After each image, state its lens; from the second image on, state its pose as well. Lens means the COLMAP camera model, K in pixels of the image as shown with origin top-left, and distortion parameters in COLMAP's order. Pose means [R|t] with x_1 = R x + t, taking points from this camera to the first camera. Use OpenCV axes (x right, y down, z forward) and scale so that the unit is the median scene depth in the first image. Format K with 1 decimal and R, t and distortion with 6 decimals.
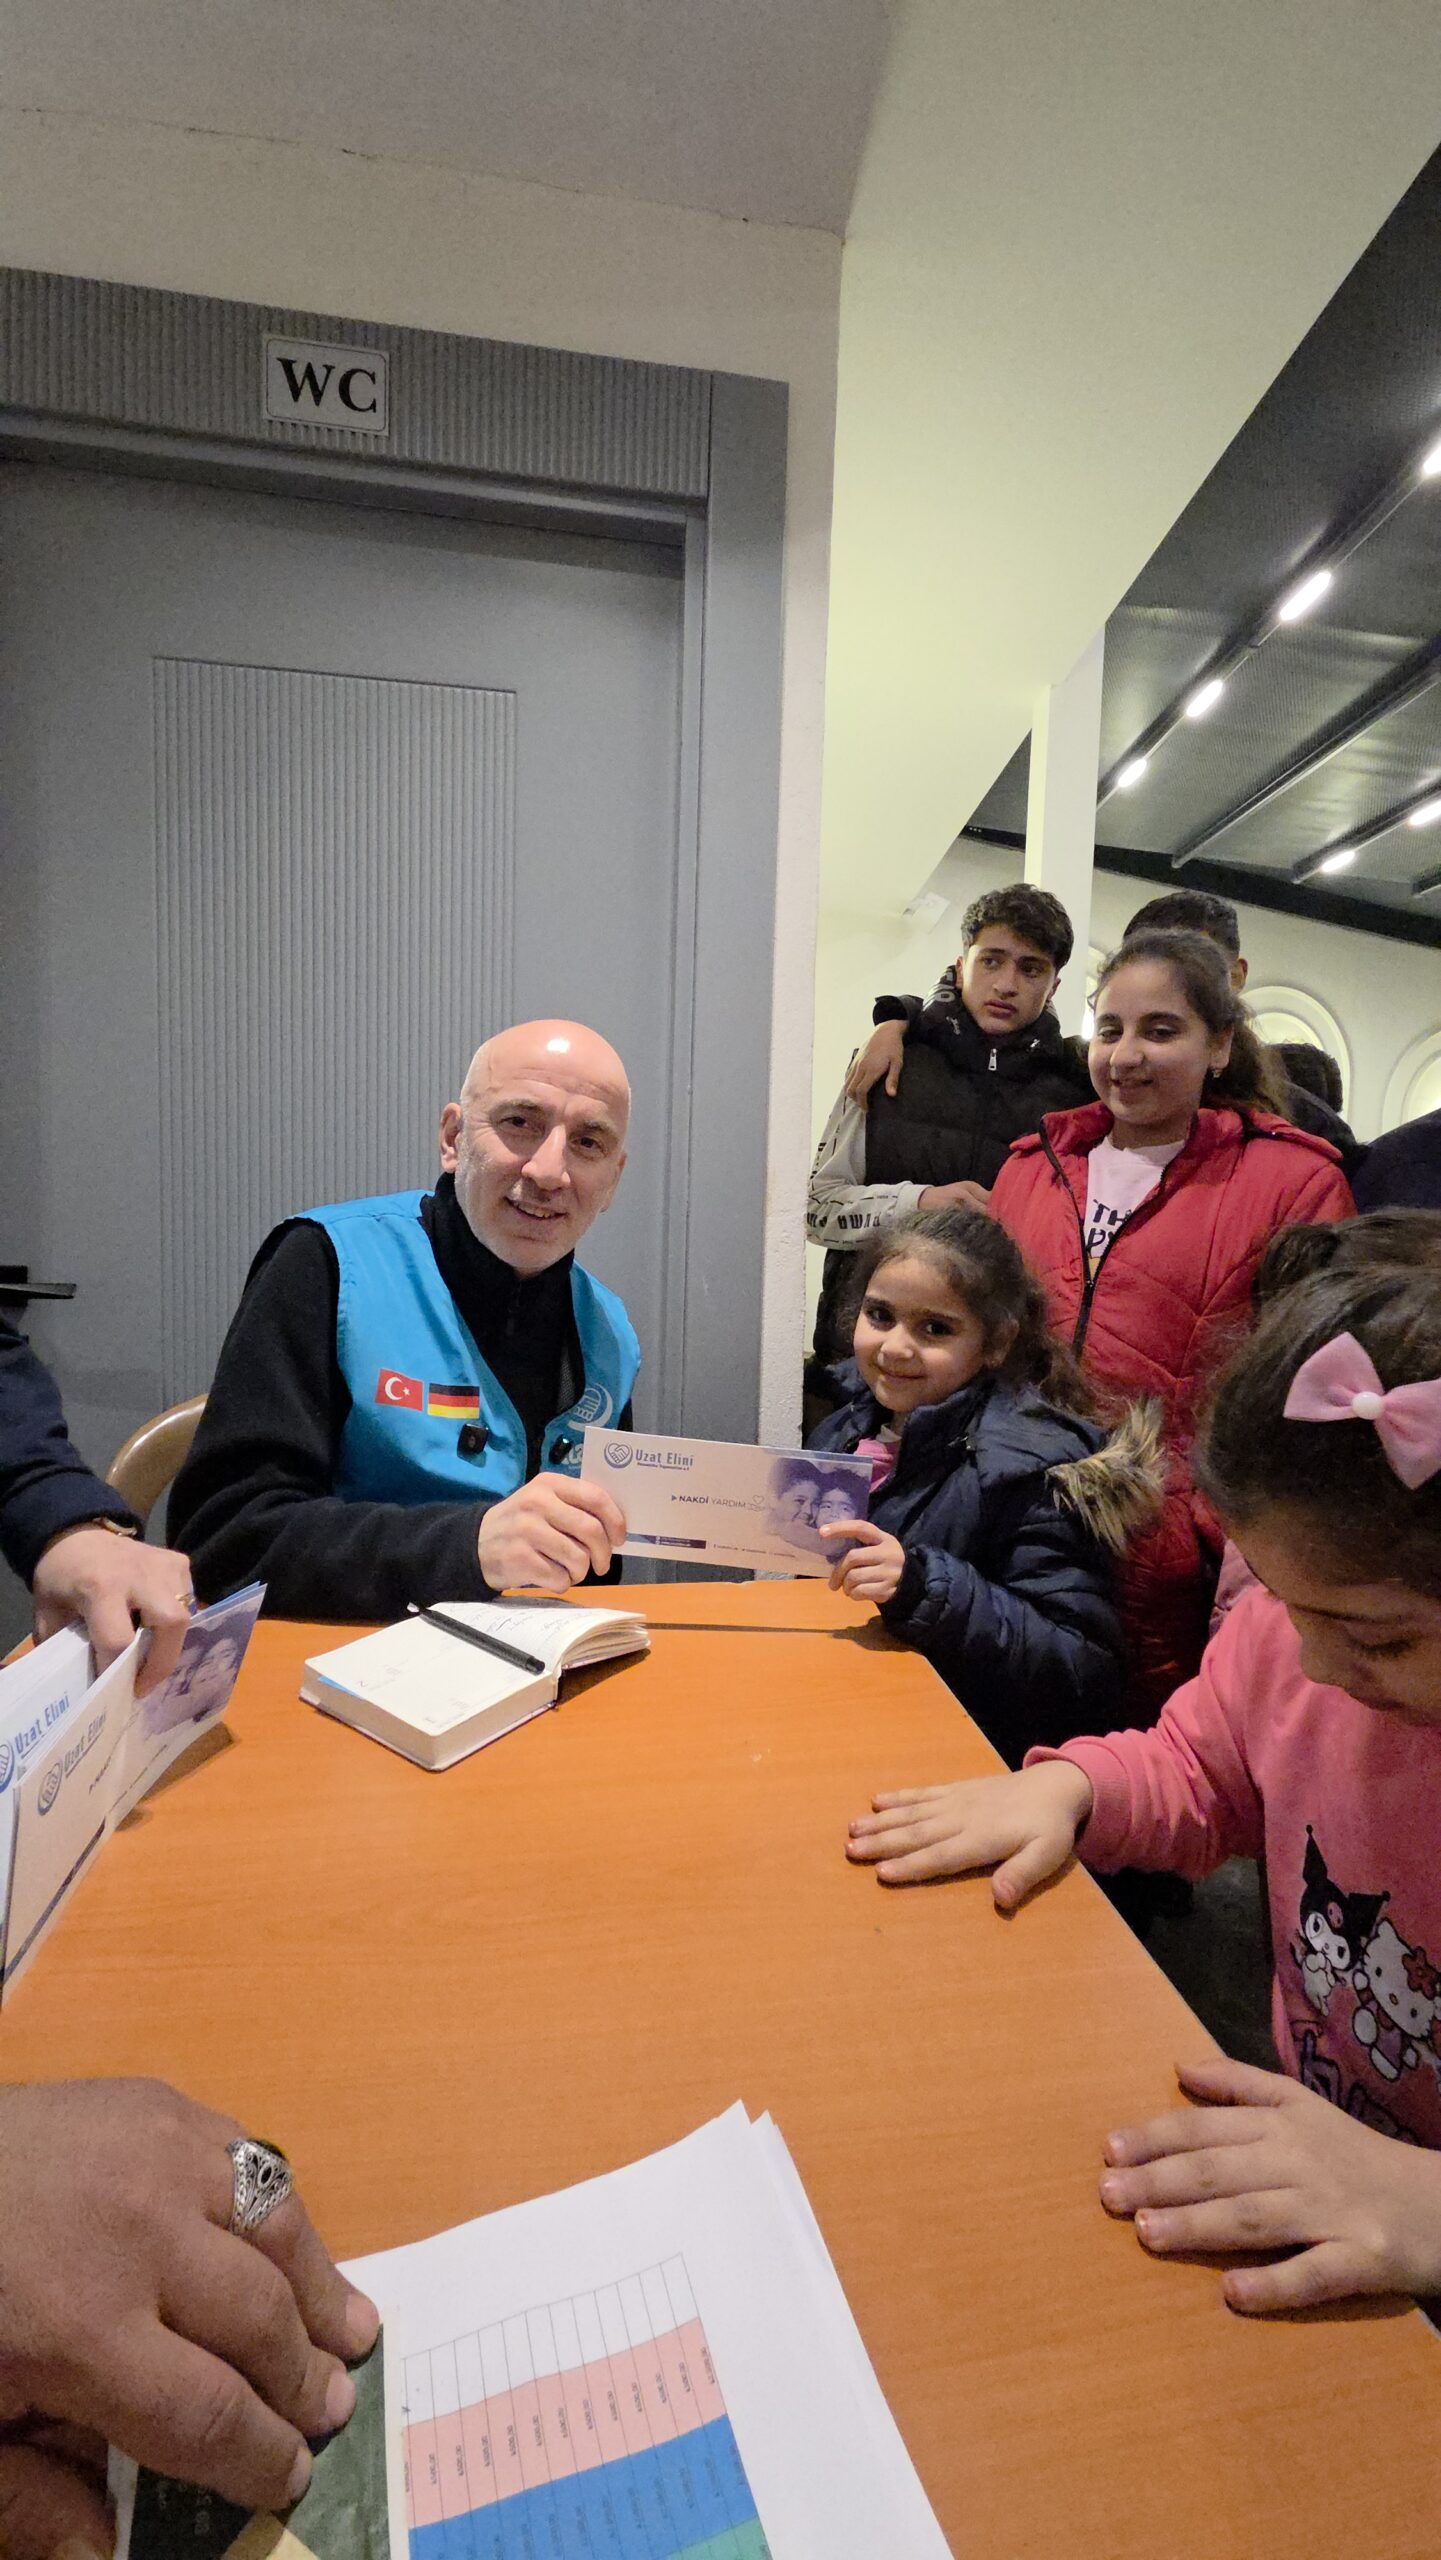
lens RADIAL K [[1023.8, 0, 707.1], [0, 1023.8, 1267.8], [0, 0, 1]] dist [0.000591, -0.000122]
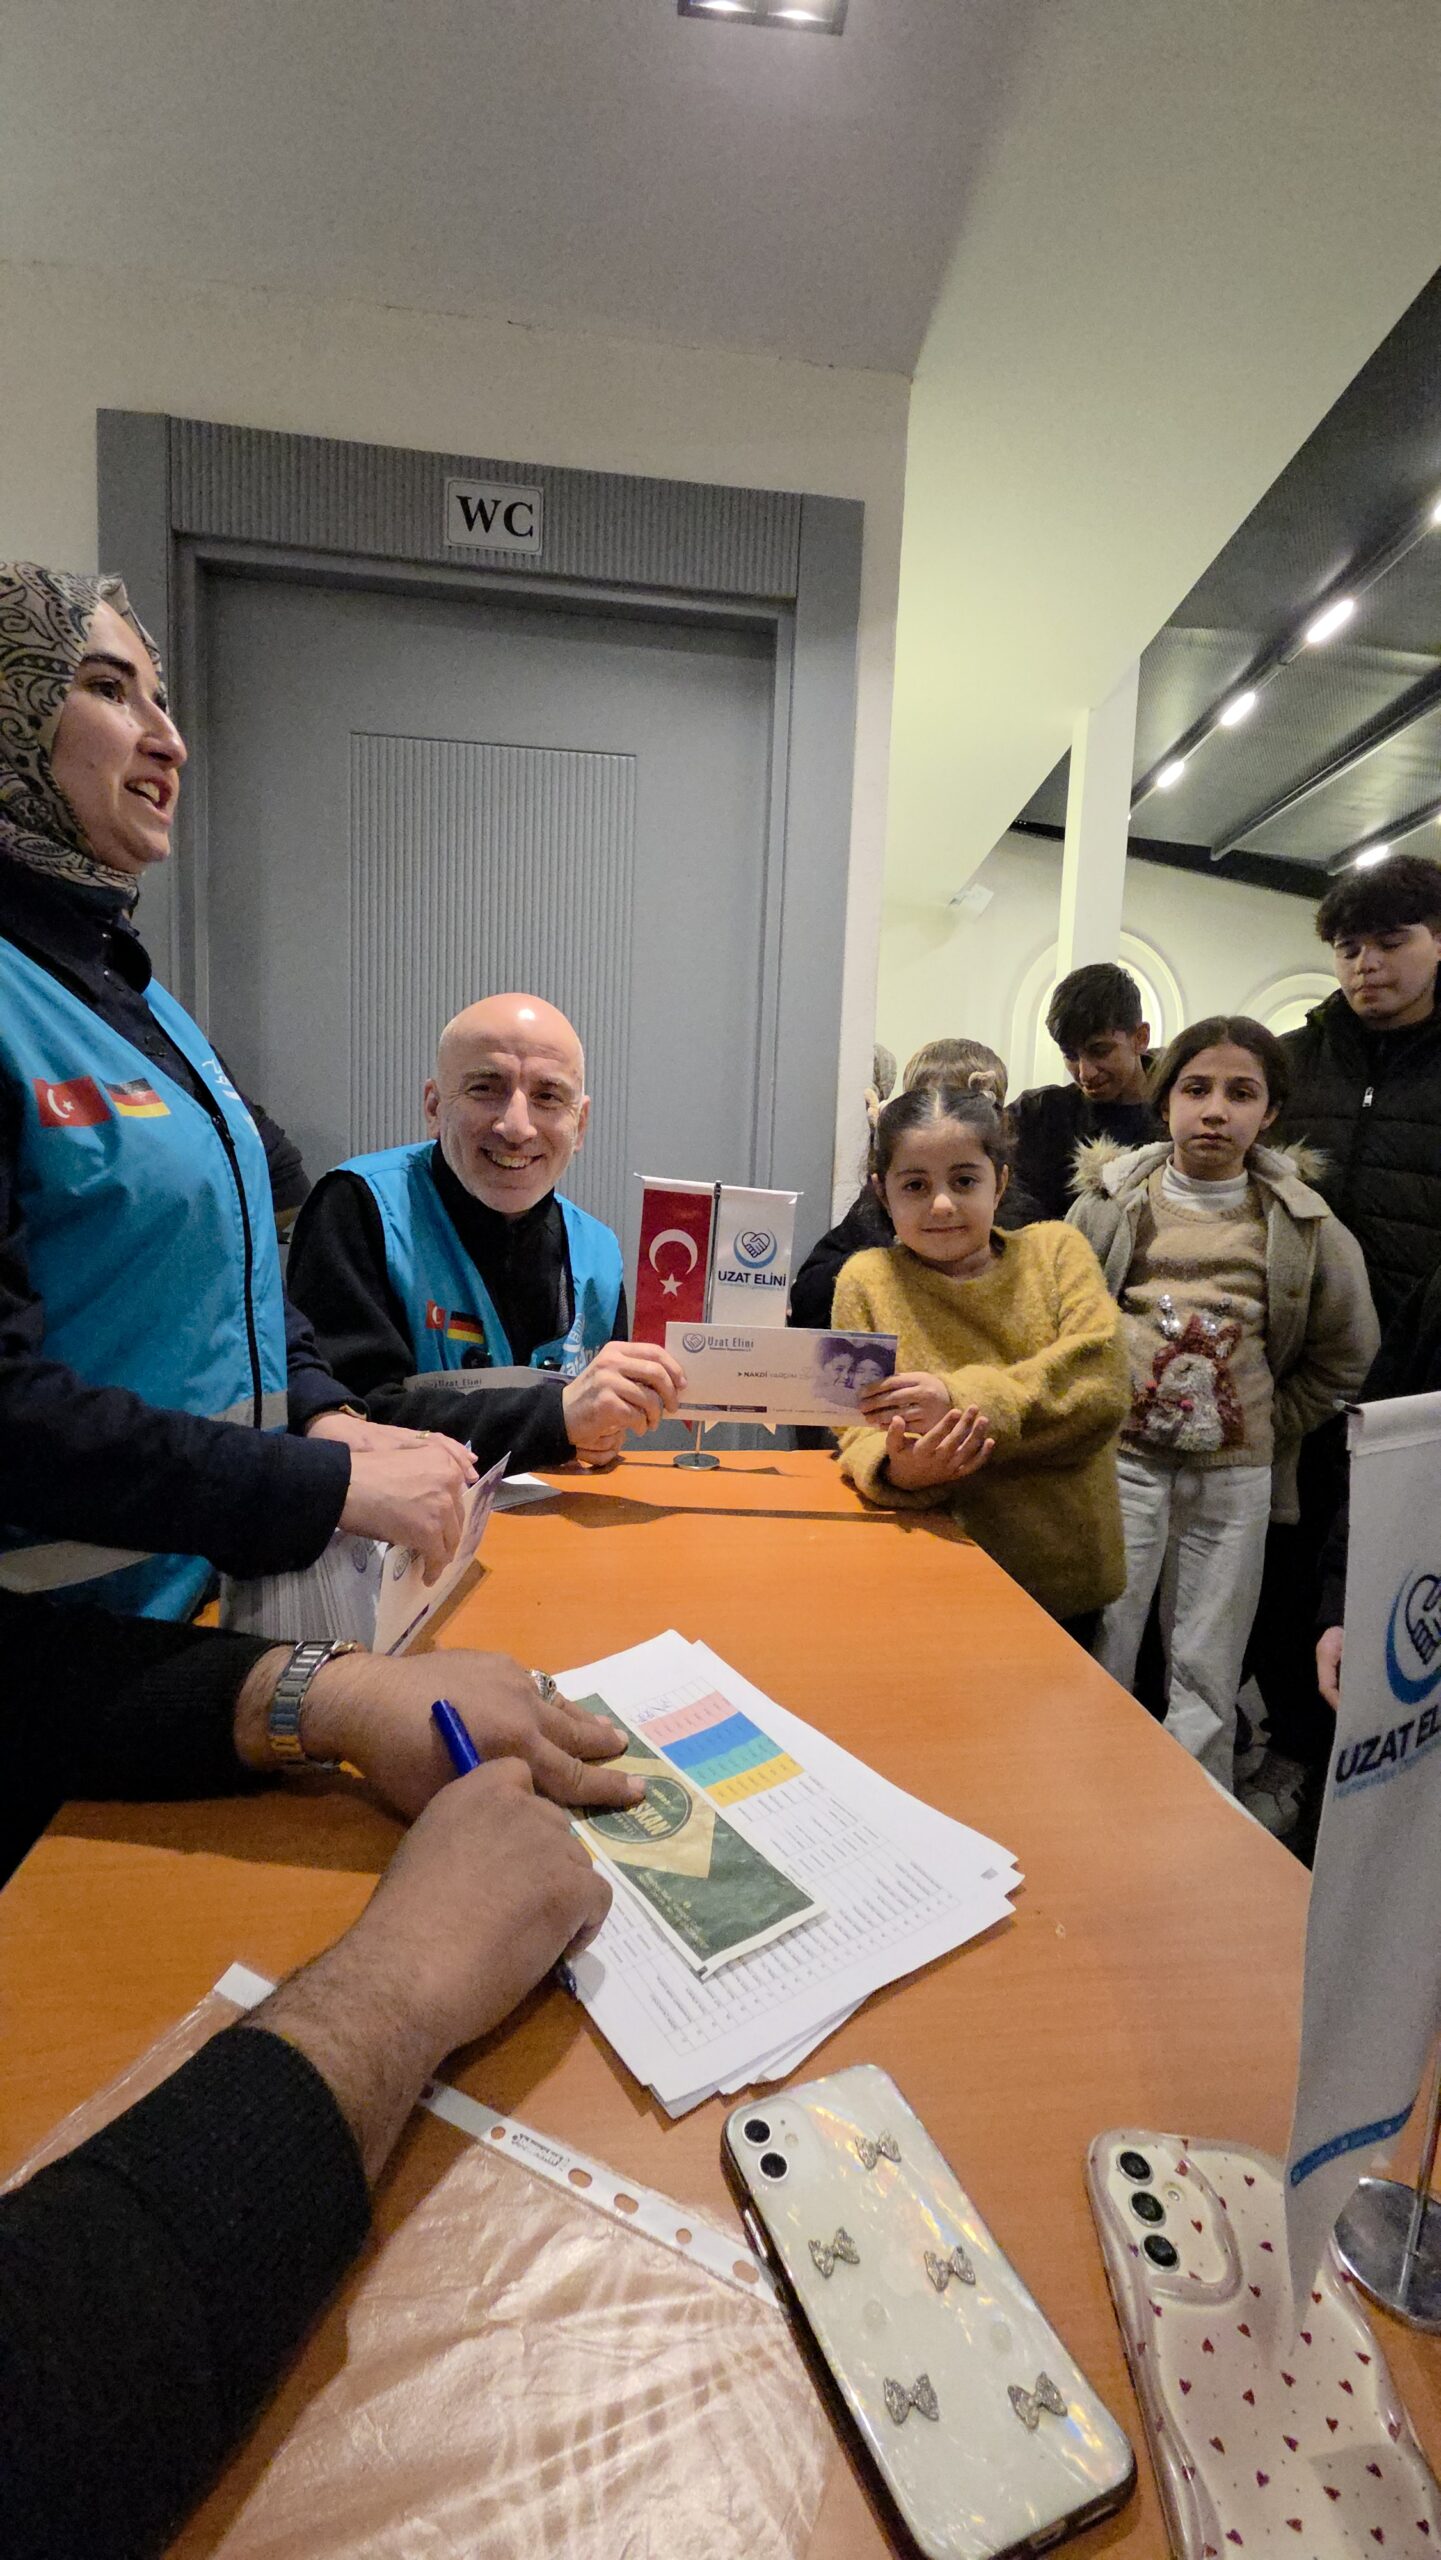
lens RADIAL K [[1023.8, 0, 707.1], [0, 1023.8, 1267.8], [0, 0, 1]] dist [0.000591, -0.000122]
pose [[0.999247, 0.014501, -0.035997, -0.048387], [-0.013630, 0.999611, 0.024321, 0.018919], [0.036336, -0.023812, 0.999056, -0.234503]]
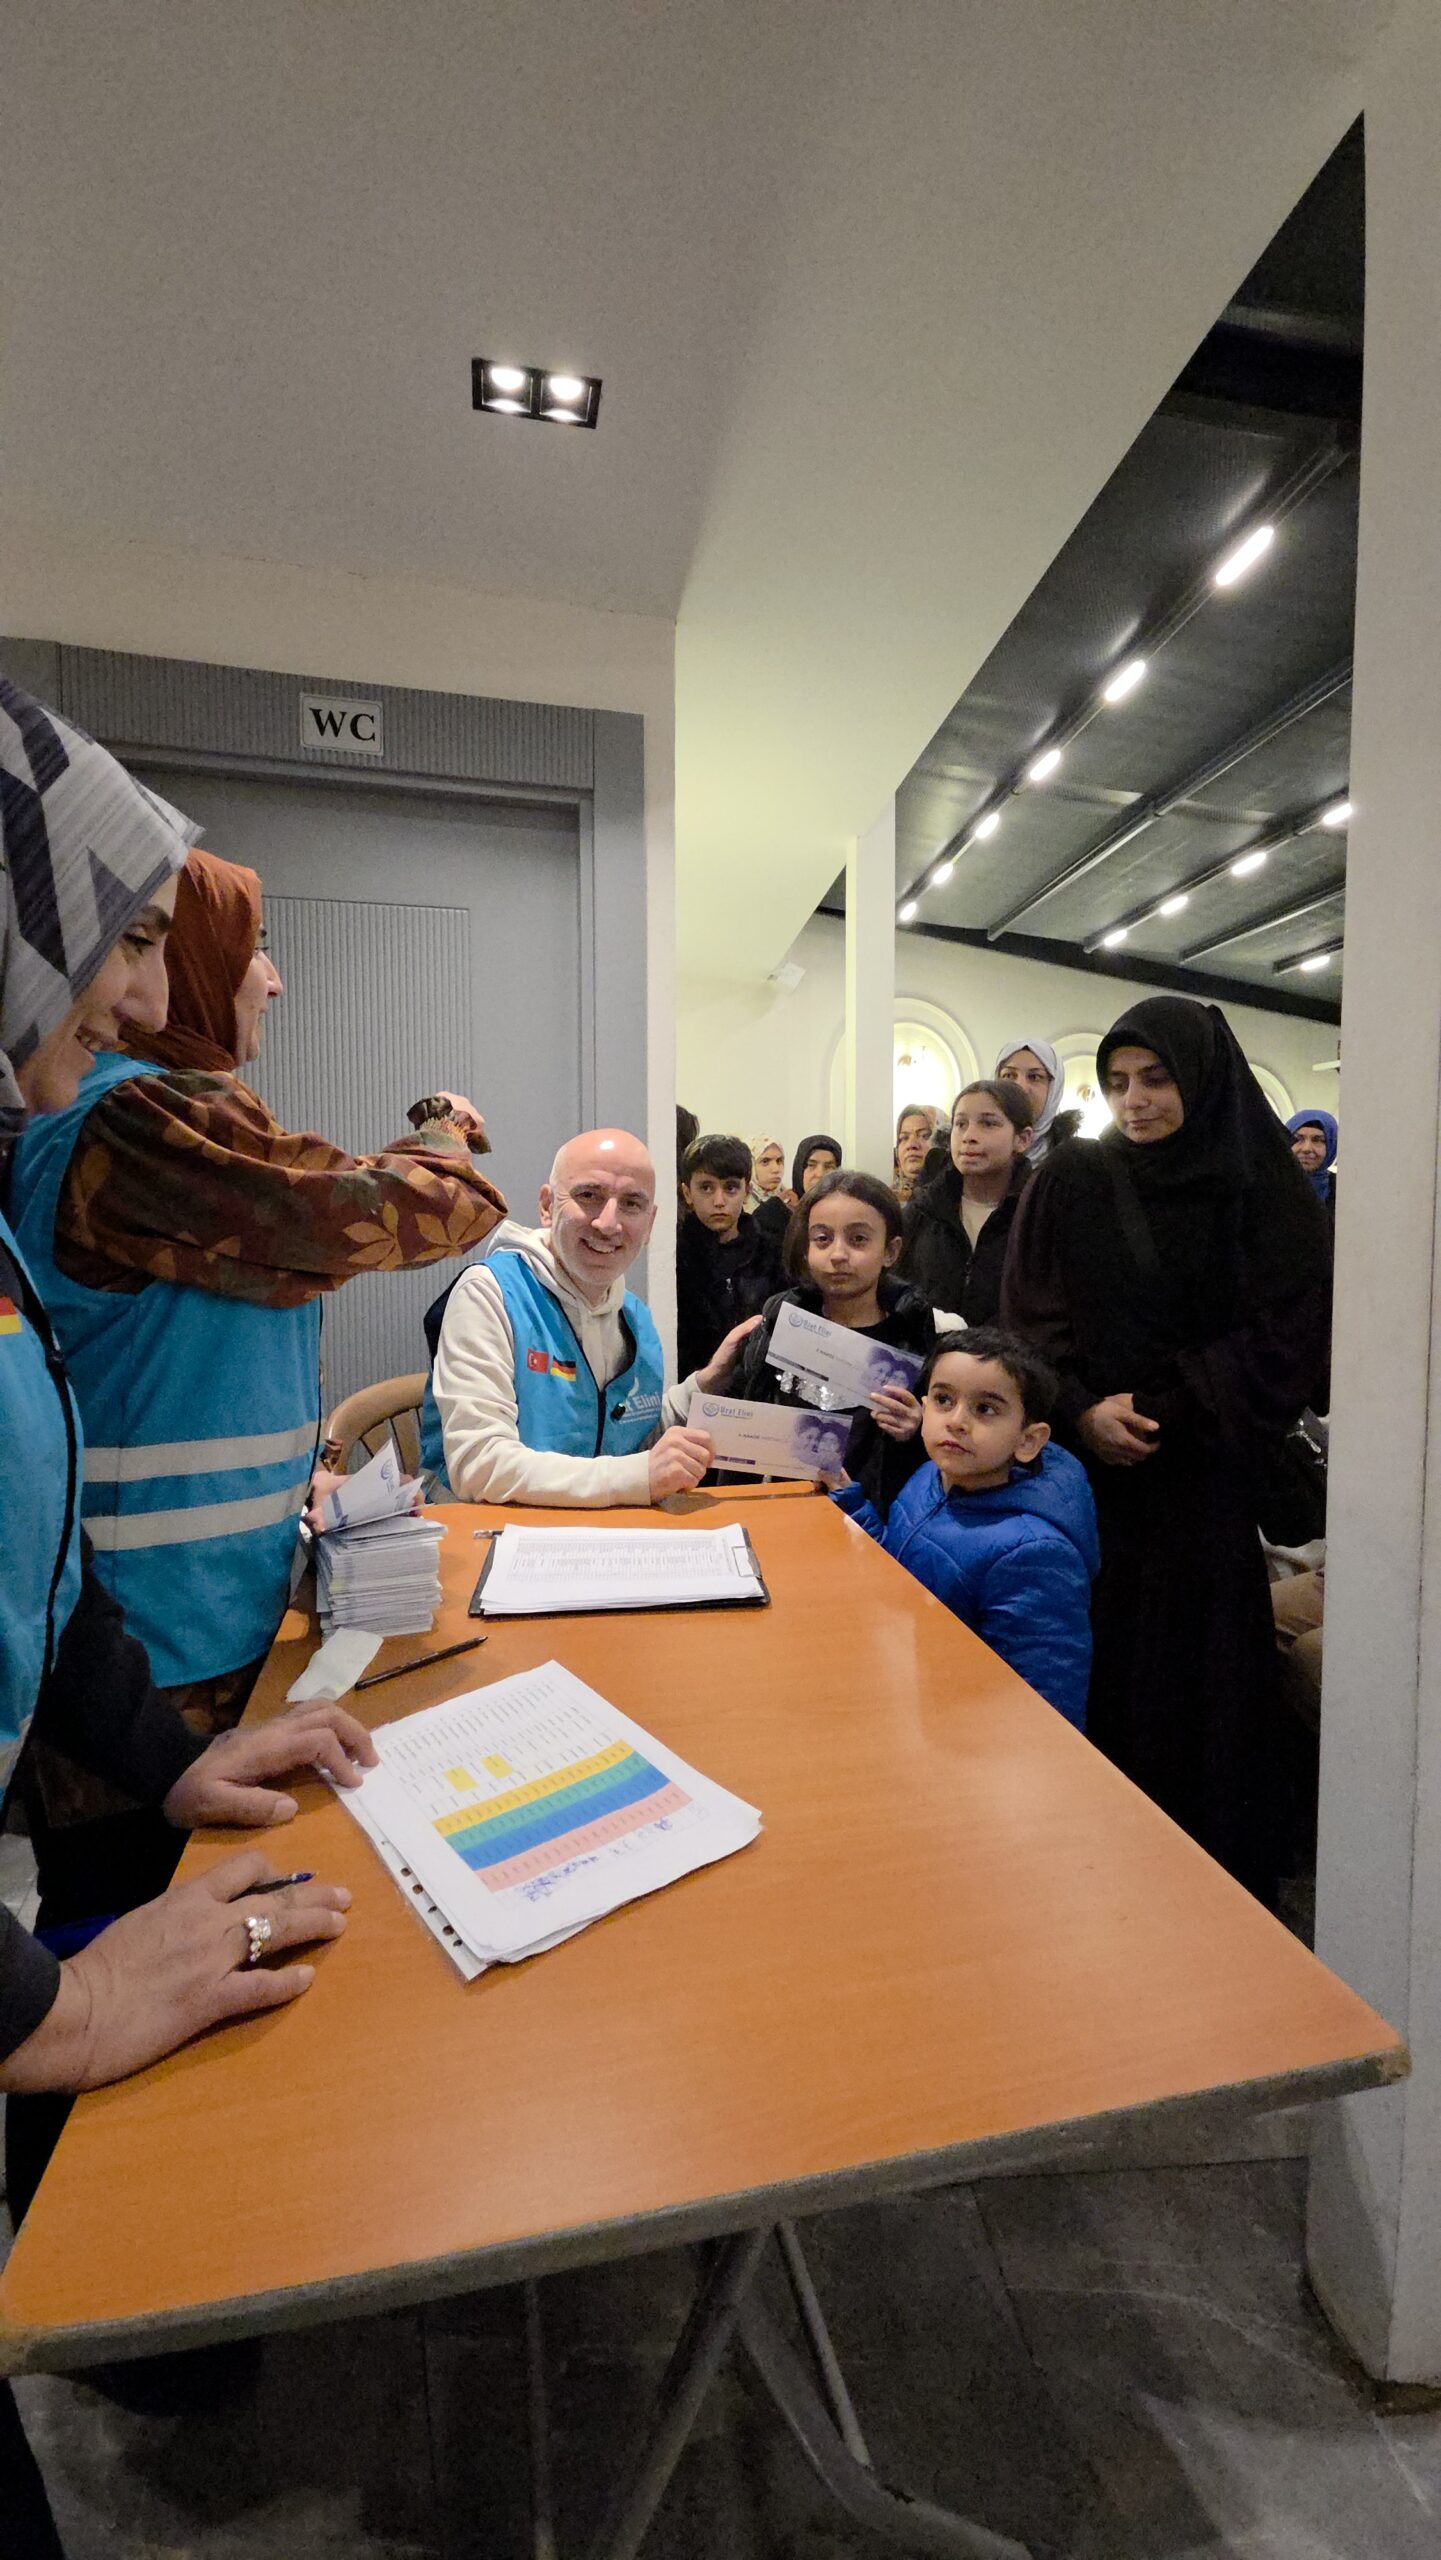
lens RADIAL K [[1023.8, 0, 707.1], [0, 1023.8, 1267.8], [0, 0, 1]] dist [0.000591, -0.000122]
pose [[0.994591, -0.036929, 0.097079, -0.005697], [0.038919, 0.999068, -0.018677, 0.001914], [-0.096299, 0.022354, 0.995101, -0.505792]]
